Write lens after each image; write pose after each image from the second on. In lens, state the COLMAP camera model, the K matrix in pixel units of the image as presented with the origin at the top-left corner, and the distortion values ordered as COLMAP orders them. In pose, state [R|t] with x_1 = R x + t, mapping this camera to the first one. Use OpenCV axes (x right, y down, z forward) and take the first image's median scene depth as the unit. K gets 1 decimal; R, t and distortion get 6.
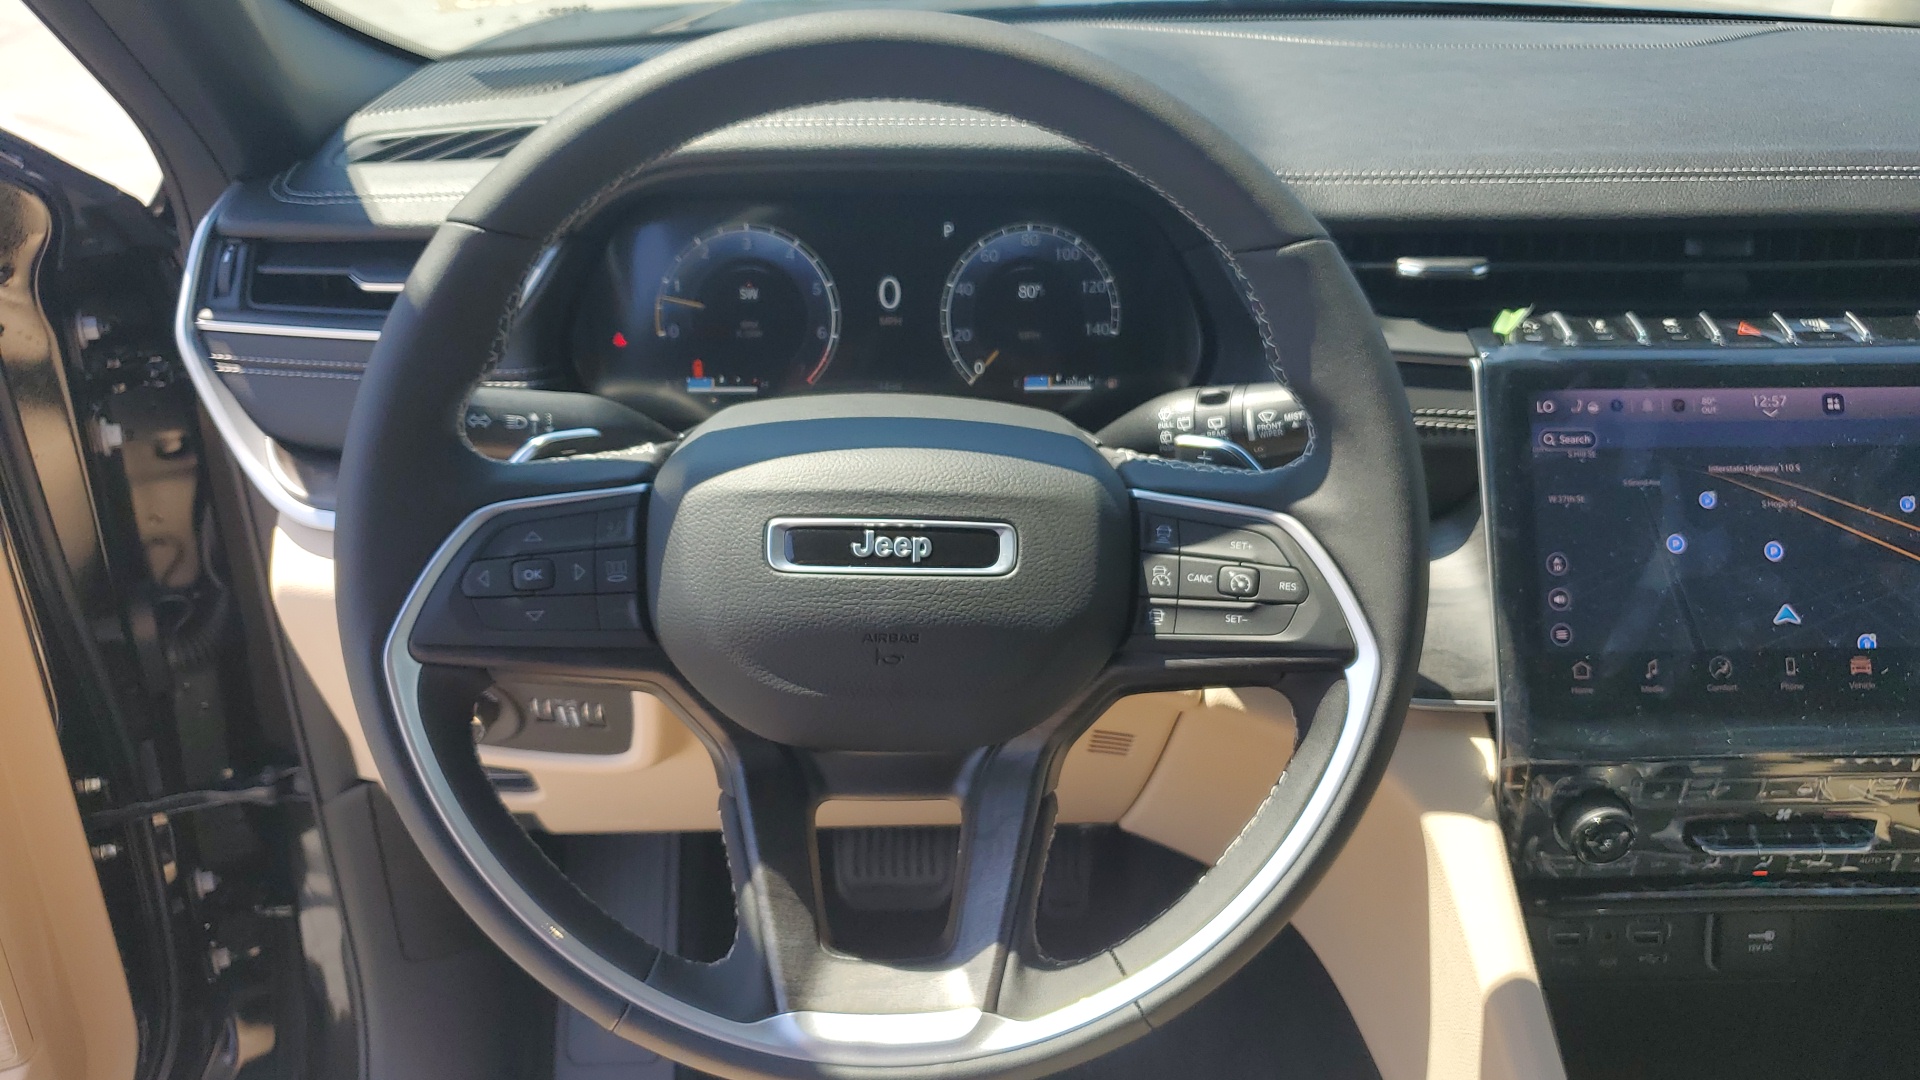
lens RADIAL K [[1511.2, 0, 969.8], [0, 1511.2, 542.9], [0, 0, 1]] dist [0.055807, -0.101125]
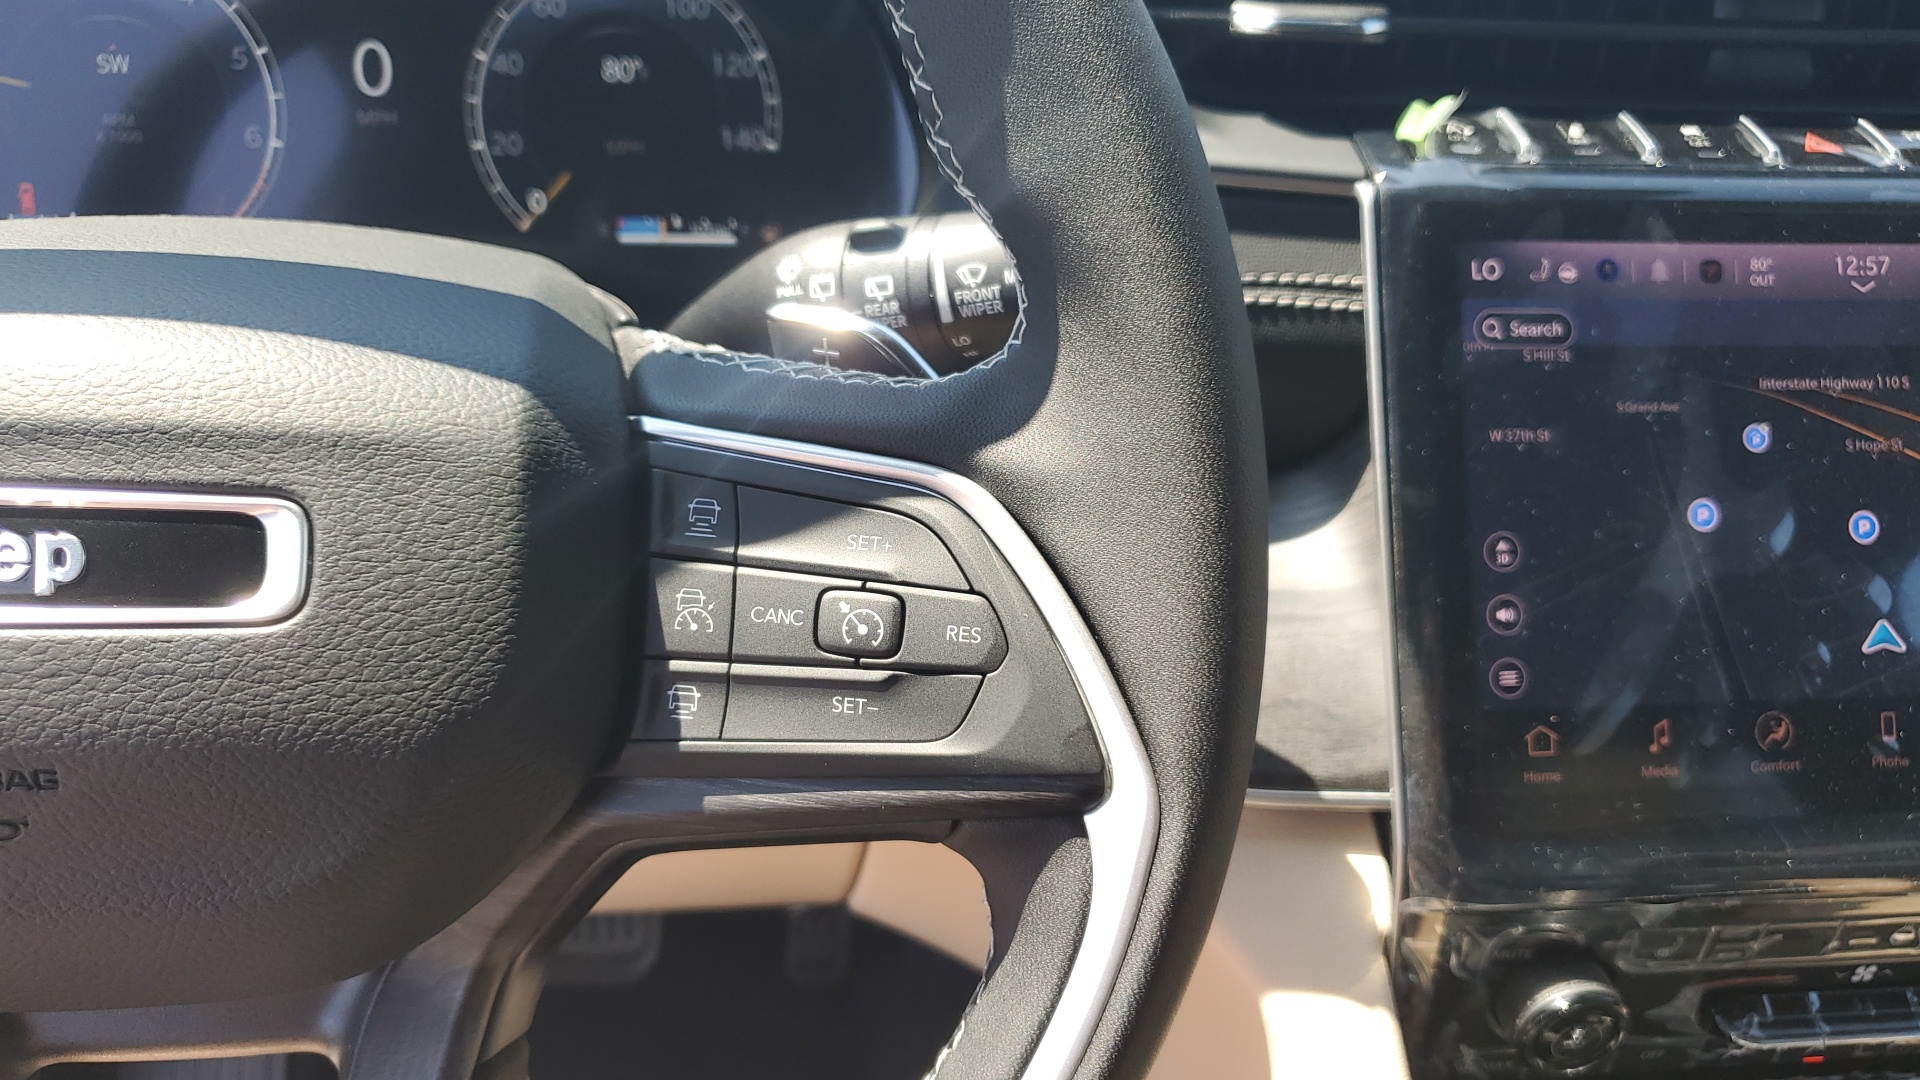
lens RADIAL K [[1511.2, 0, 973.2], [0, 1511.2, 538.6], [0, 0, 1]] dist [0.055807, -0.101125]
pose [[0.996634, -0.002083, 0.081959, 0.143621], [-0.002178, 0.998652, 0.051867, -0.019295], [-0.081957, -0.051871, 0.995285, 0.451469]]
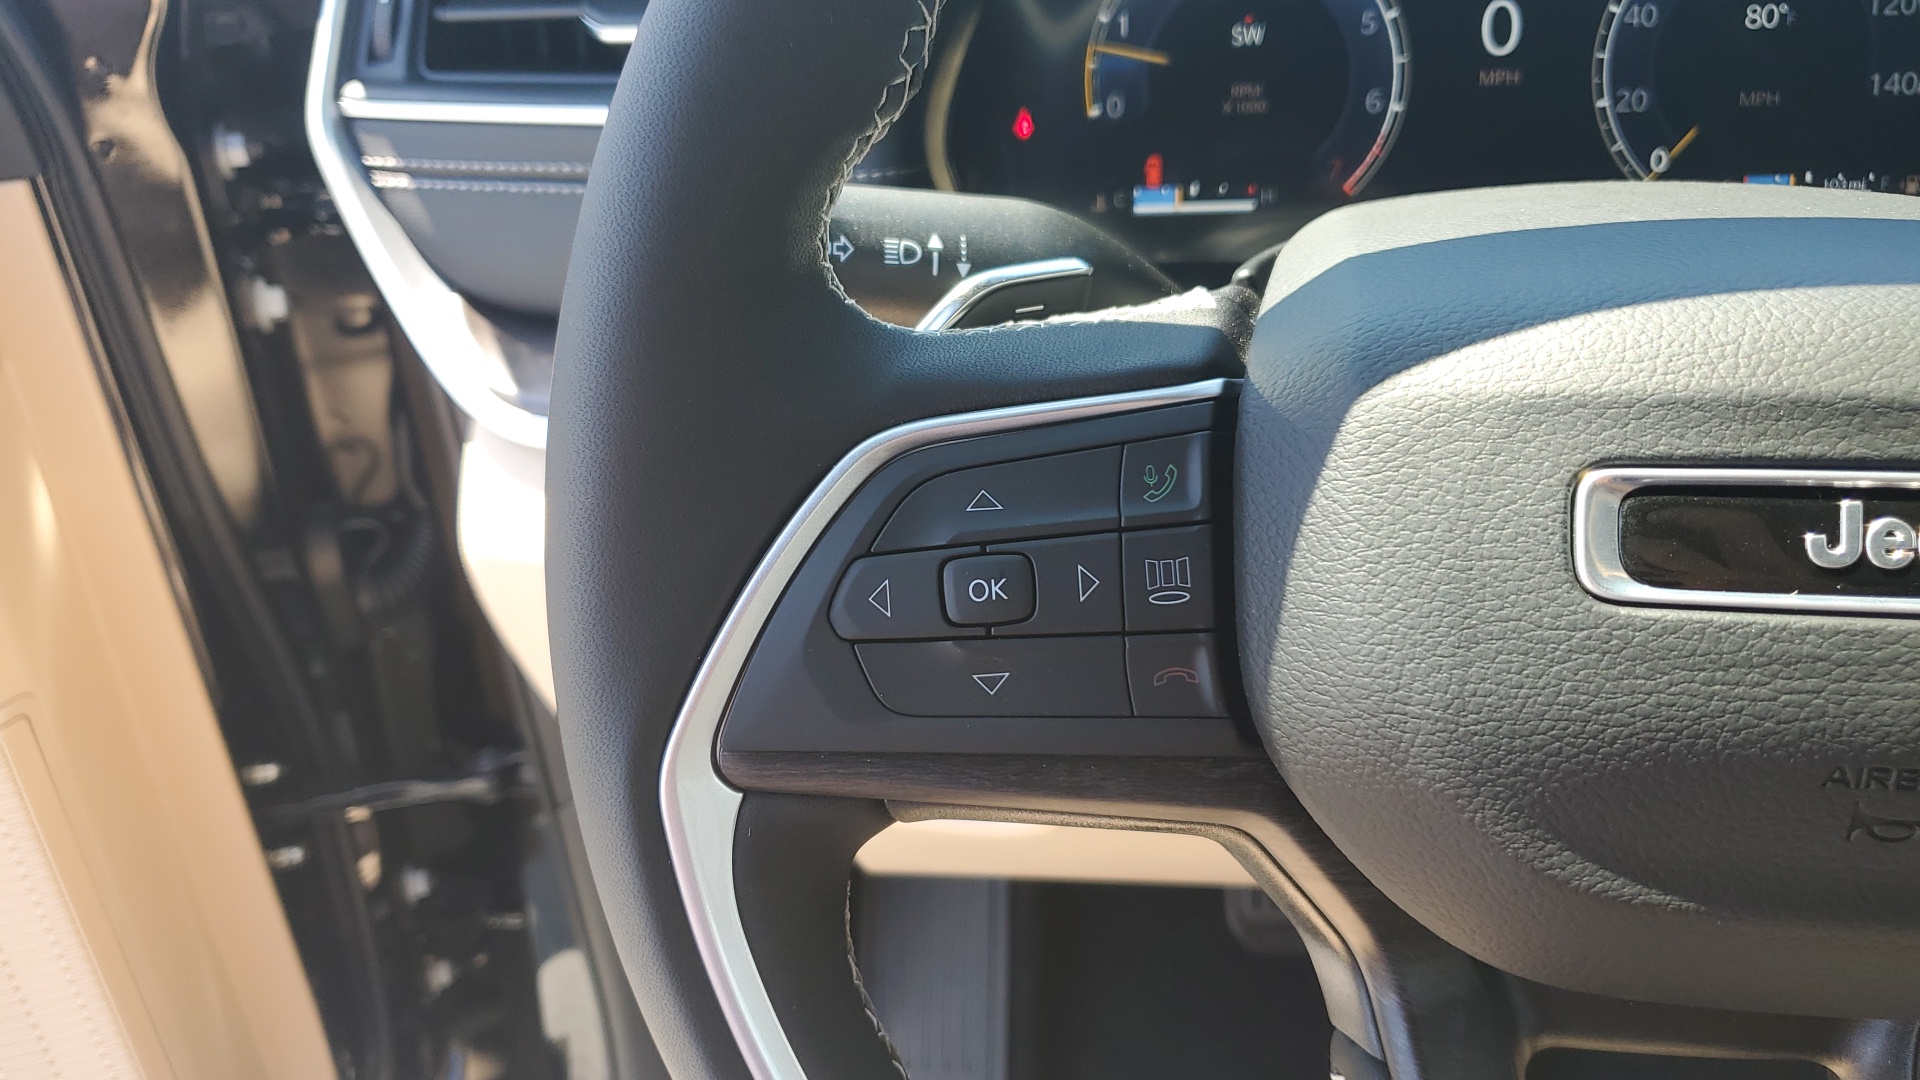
lens RADIAL K [[1511.2, 0, 967.0], [0, 1511.2, 554.0], [0, 0, 1]] dist [0.055807, -0.101125]
pose [[0.989786, 0.018166, -0.141400, -0.186911], [-0.006166, 0.996375, 0.084849, -0.020820], [0.142429, -0.083110, 0.986310, 0.460297]]
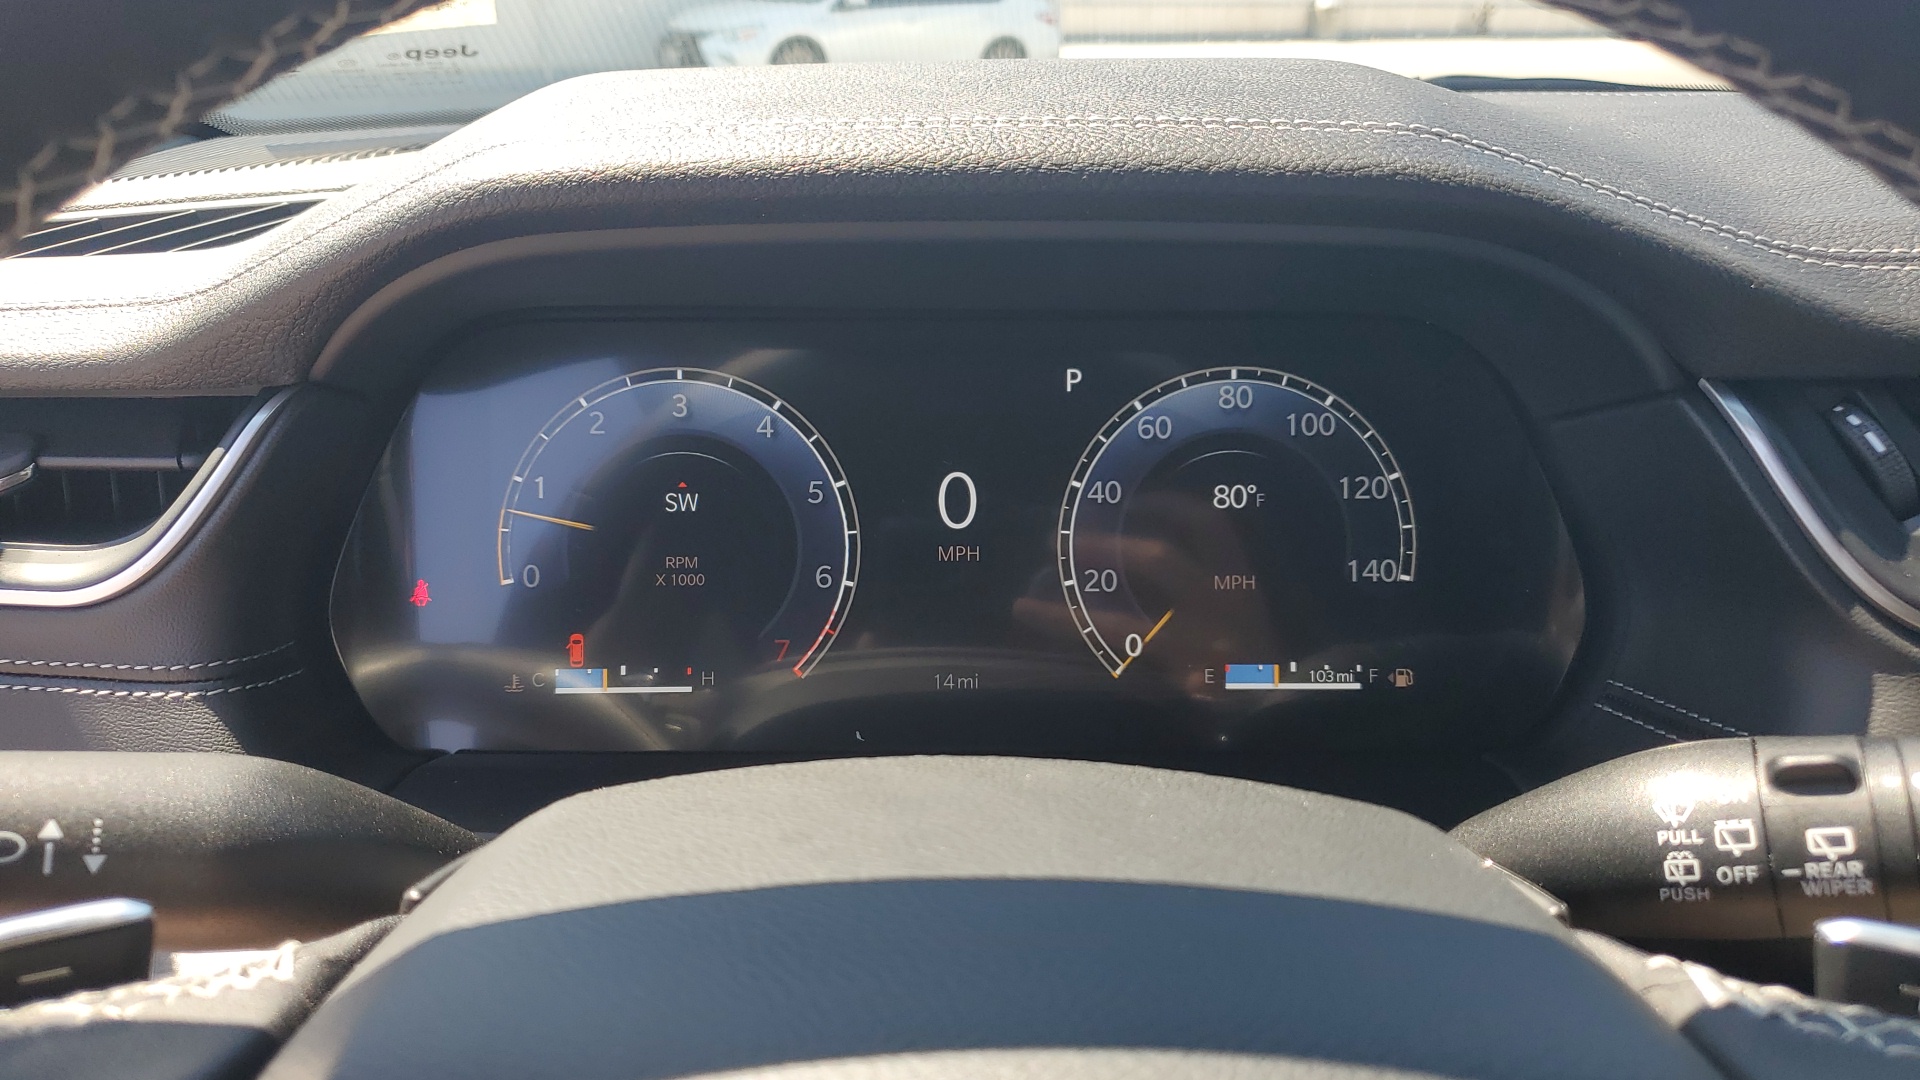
lens RADIAL K [[1511.2, 0, 933.2], [0, 1511.2, 516.2], [0, 0, 1]] dist [0.055807, -0.101125]
pose [[0.999205, 0.002154, -0.039798, -0.046539], [-0.007939, 0.989285, -0.145779, -0.097150], [0.039058, 0.145979, 0.988516, 0.565971]]
